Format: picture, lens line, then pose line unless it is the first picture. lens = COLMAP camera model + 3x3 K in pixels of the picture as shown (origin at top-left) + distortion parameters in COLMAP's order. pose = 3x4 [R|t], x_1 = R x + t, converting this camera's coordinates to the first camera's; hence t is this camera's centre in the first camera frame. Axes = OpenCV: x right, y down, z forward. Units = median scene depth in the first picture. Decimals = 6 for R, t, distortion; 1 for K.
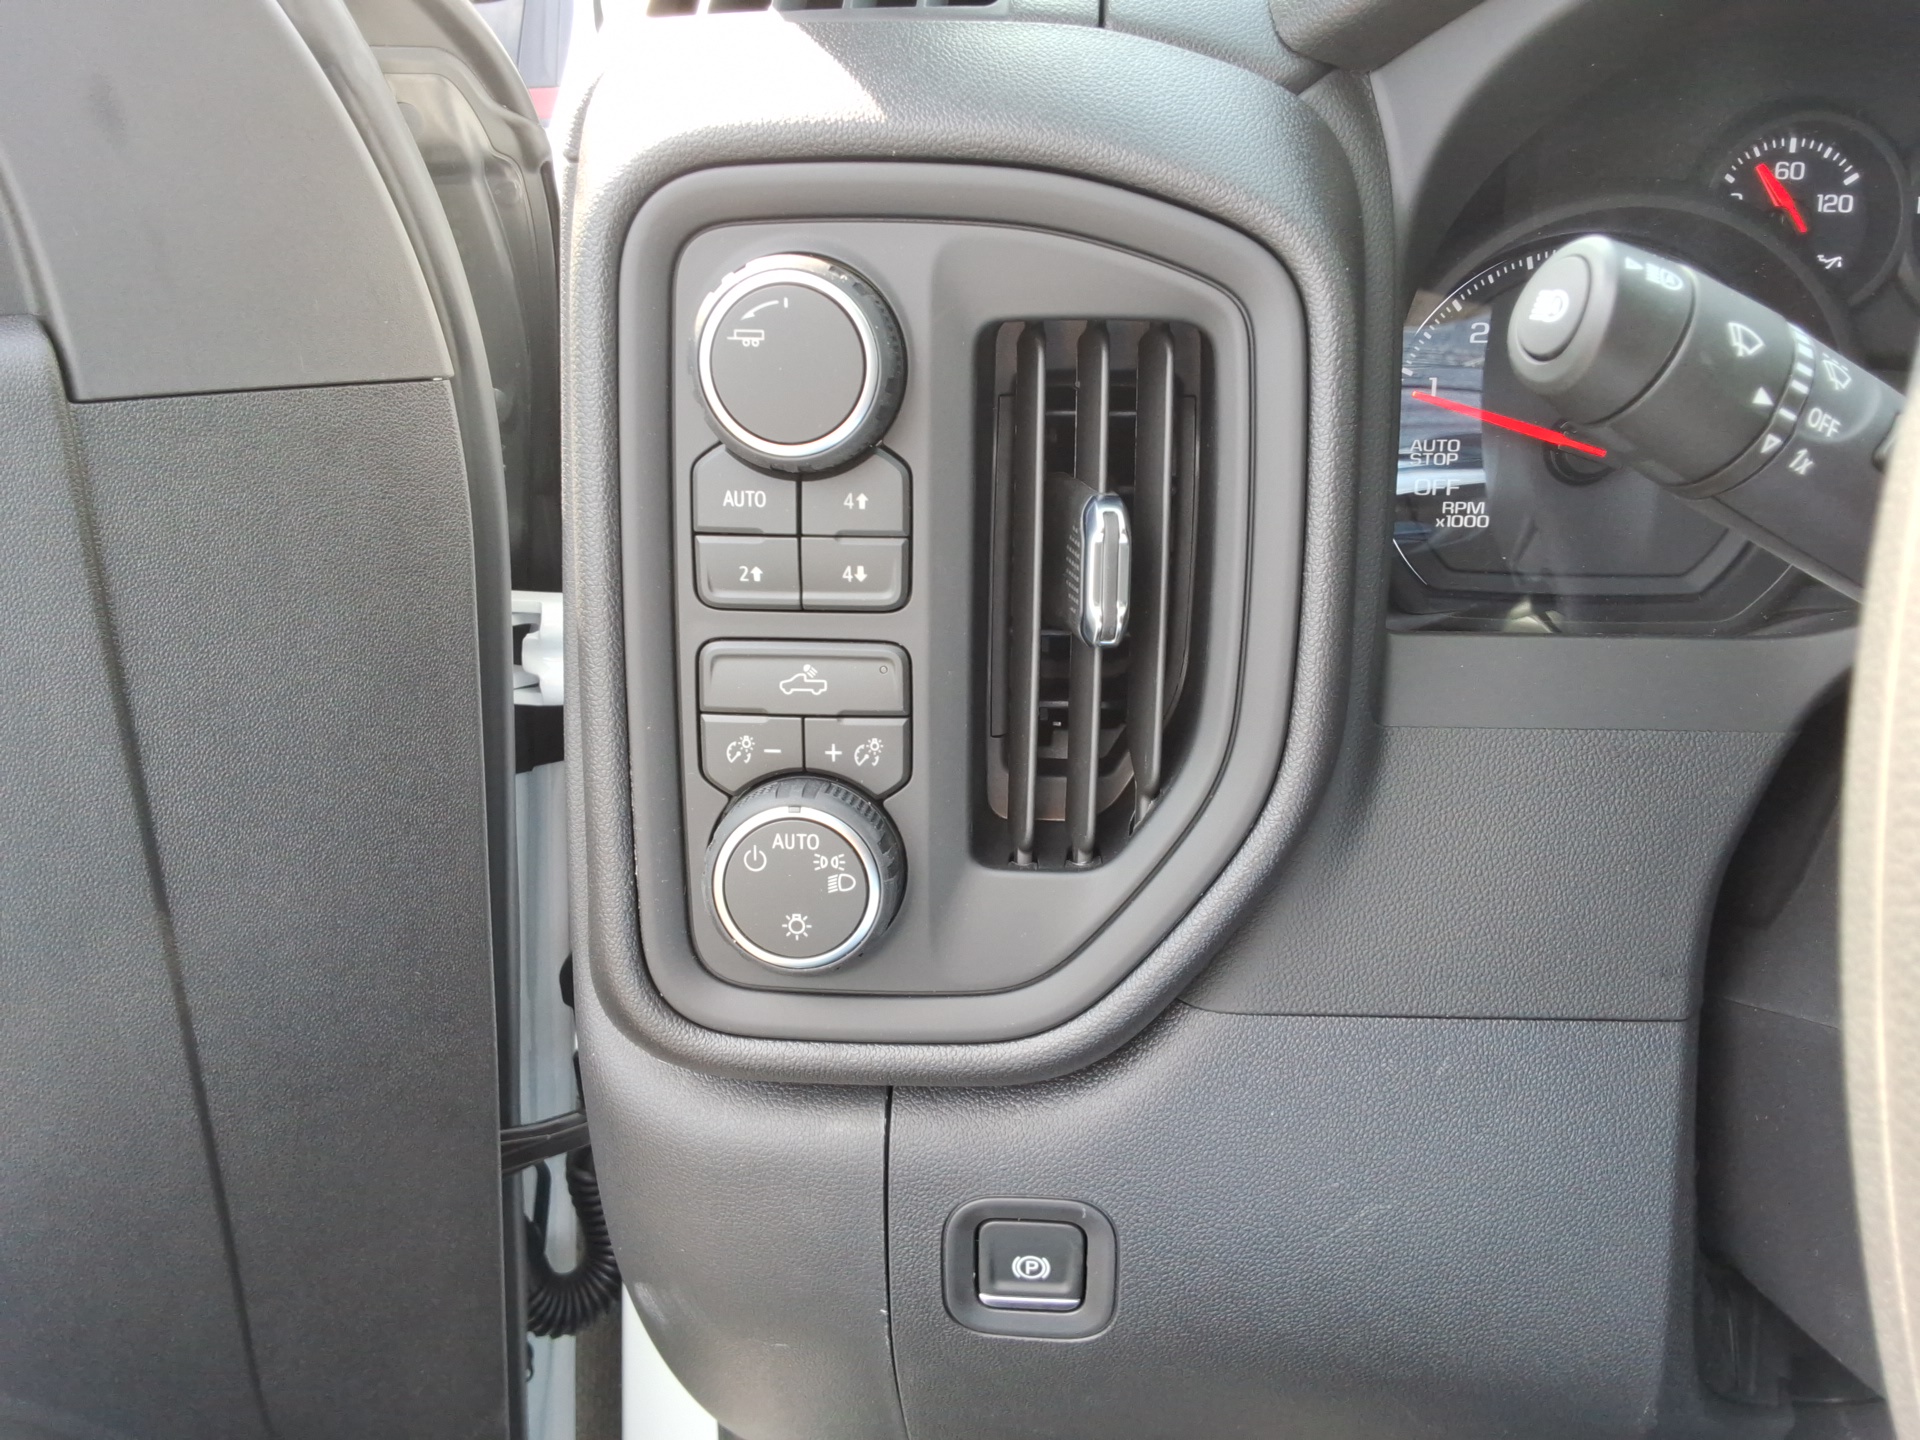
lens RADIAL K [[1538.5, 0, 957.8], [0, 1538.5, 730.5], [0, 0, 1]] dist [0.107288, -0.164154]
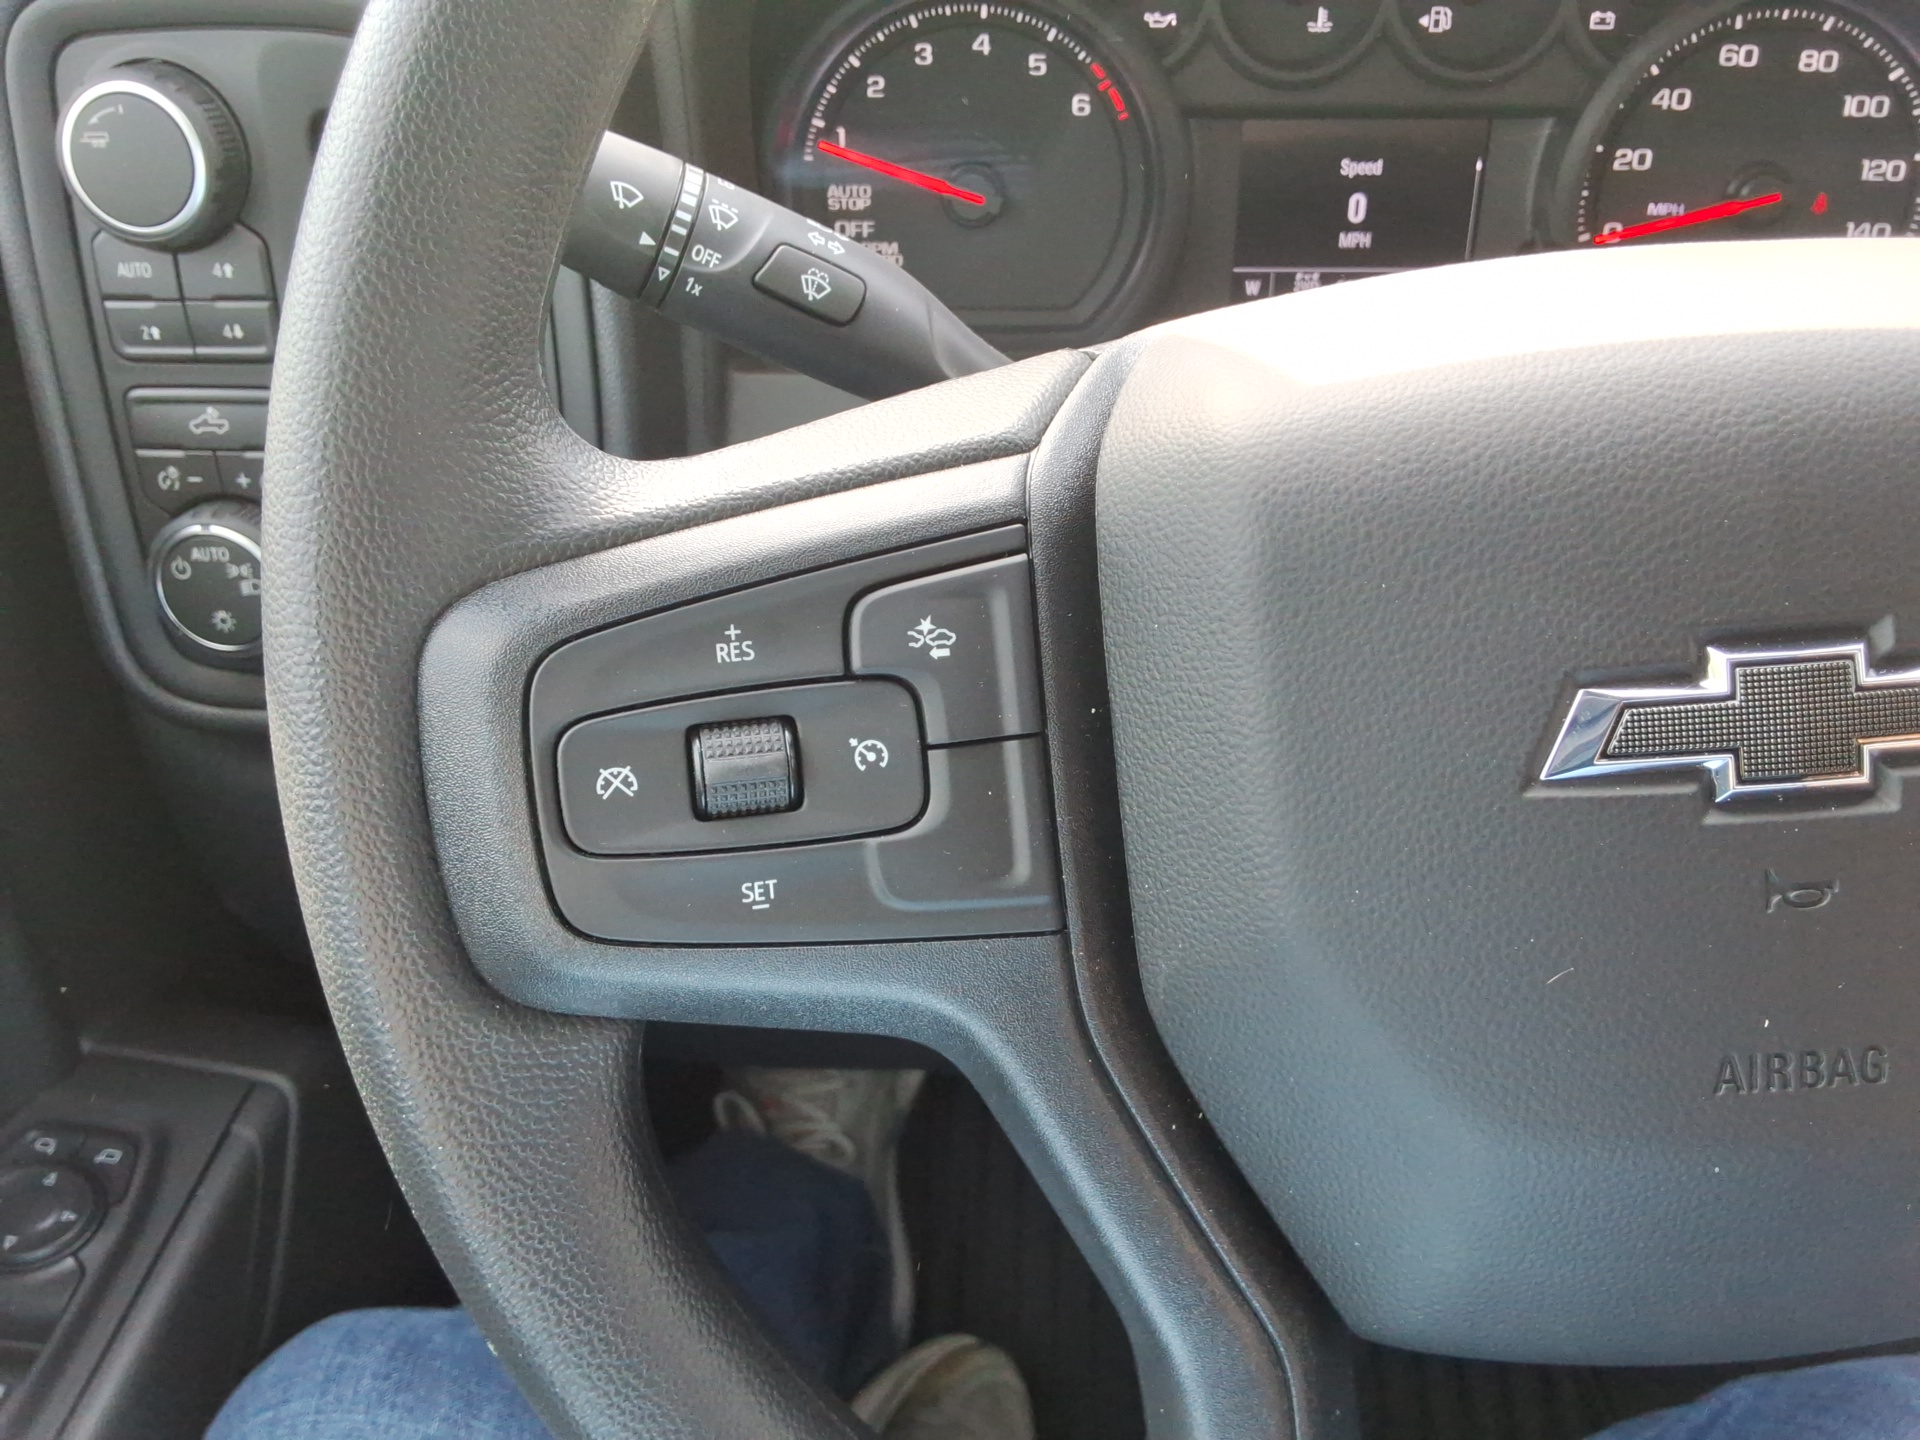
lens RADIAL K [[1538.5, 0, 970.8], [0, 1538.5, 728.4], [0, 0, 1]] dist [0.107288, -0.164154]
pose [[0.999846, -0.006962, -0.016107, 0.515487], [0.010306, 0.975915, 0.217908, -0.058166], [0.014202, -0.218041, 0.975836, -0.248770]]
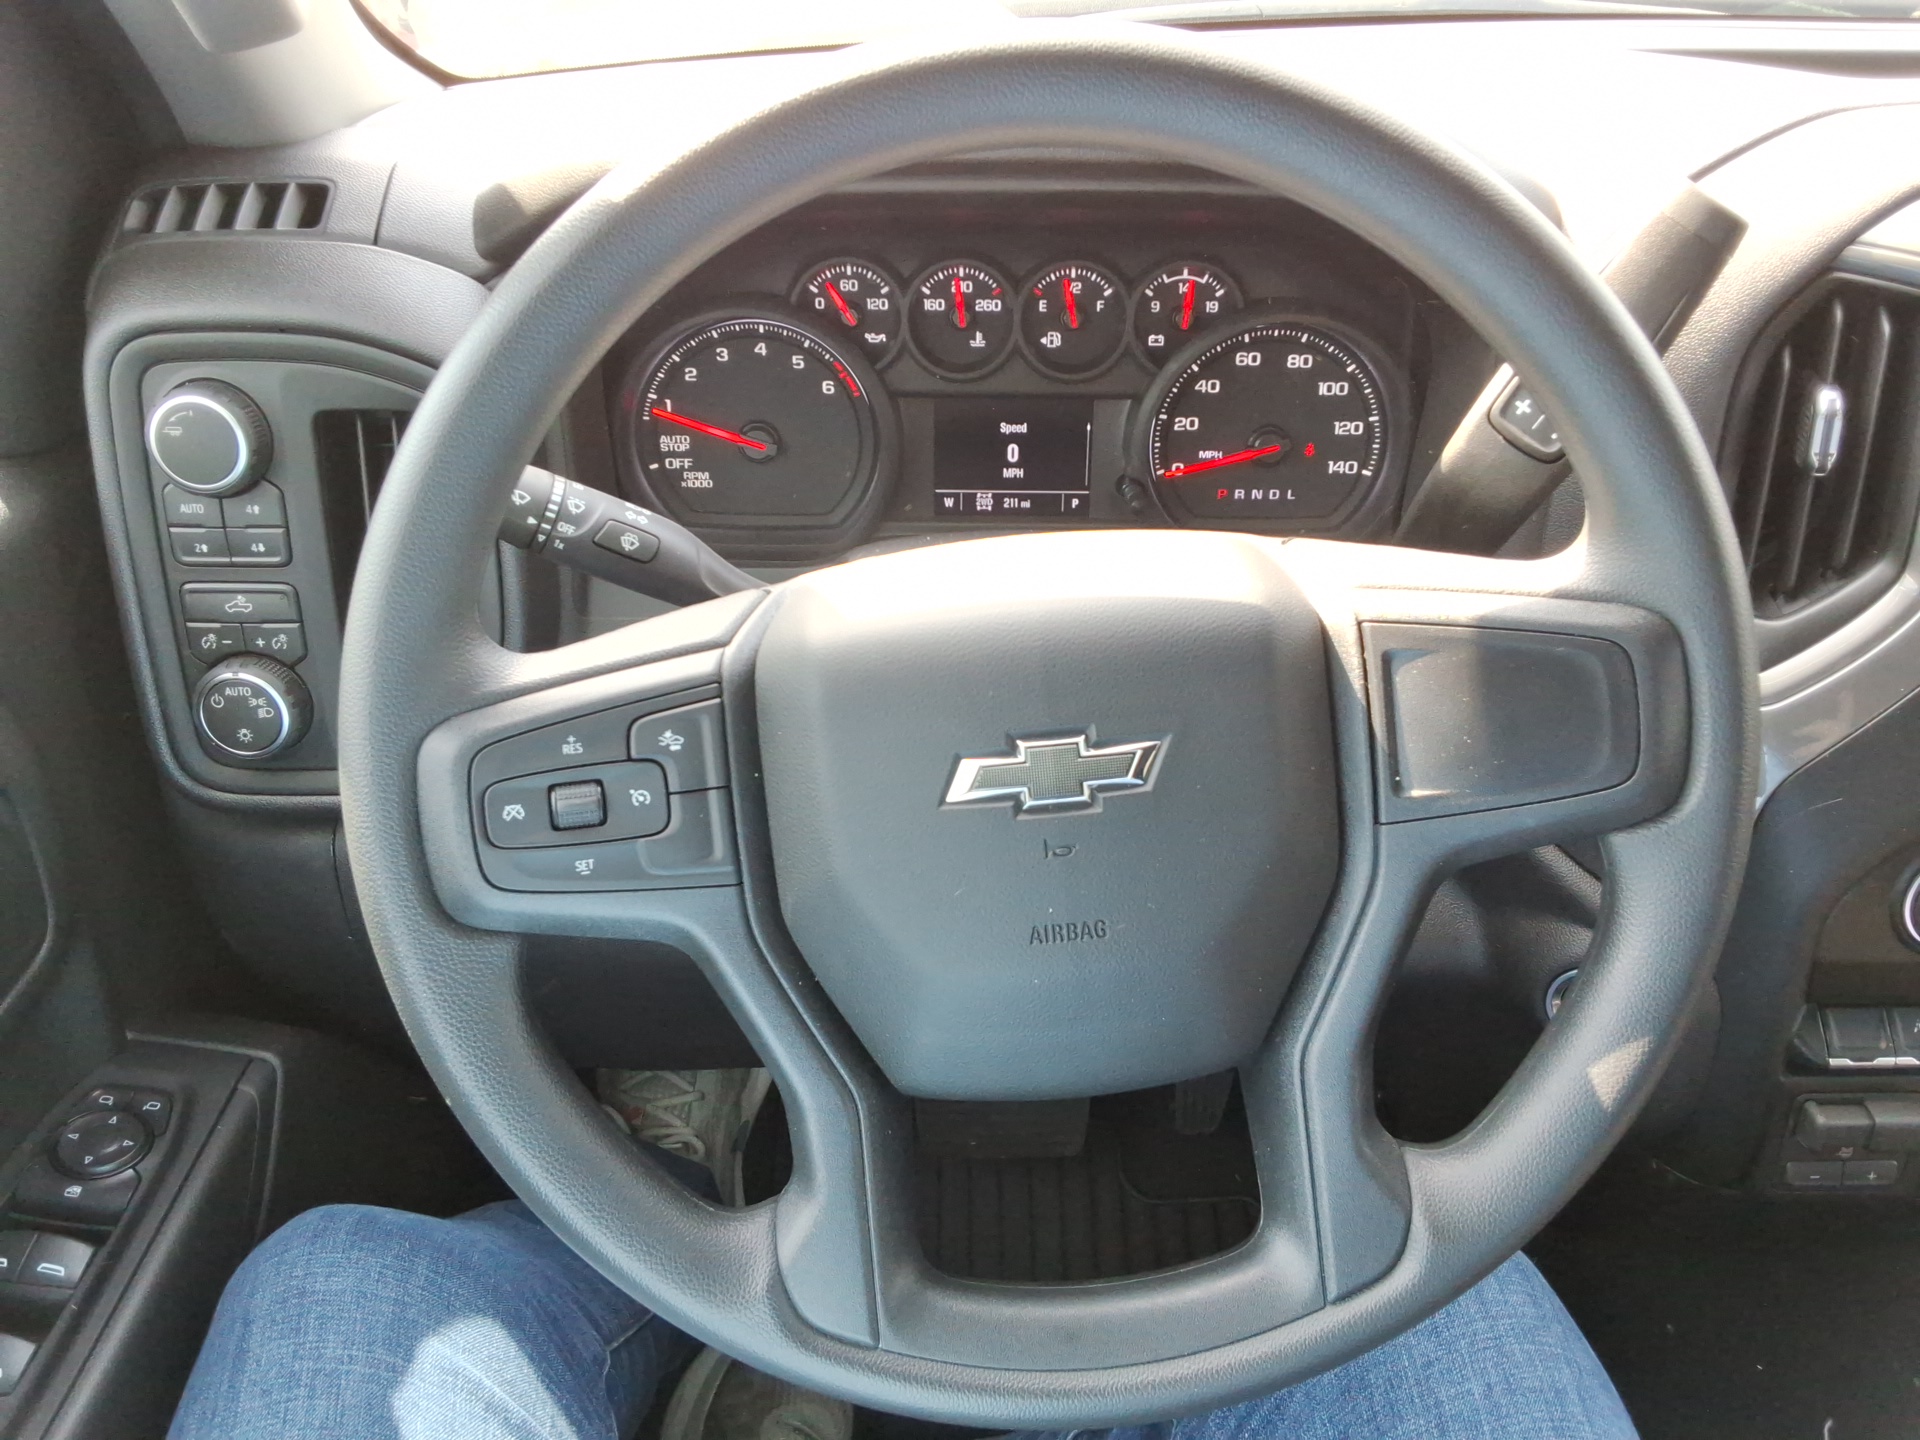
lens RADIAL K [[1538.5, 0, 981.1], [0, 1538.5, 715.3], [0, 0, 1]] dist [0.107288, -0.164154]
pose [[0.998264, -0.021885, 0.054690, 0.677977], [0.013468, 0.988628, 0.149775, -0.168234], [-0.057345, -0.148778, 0.987206, -0.915233]]
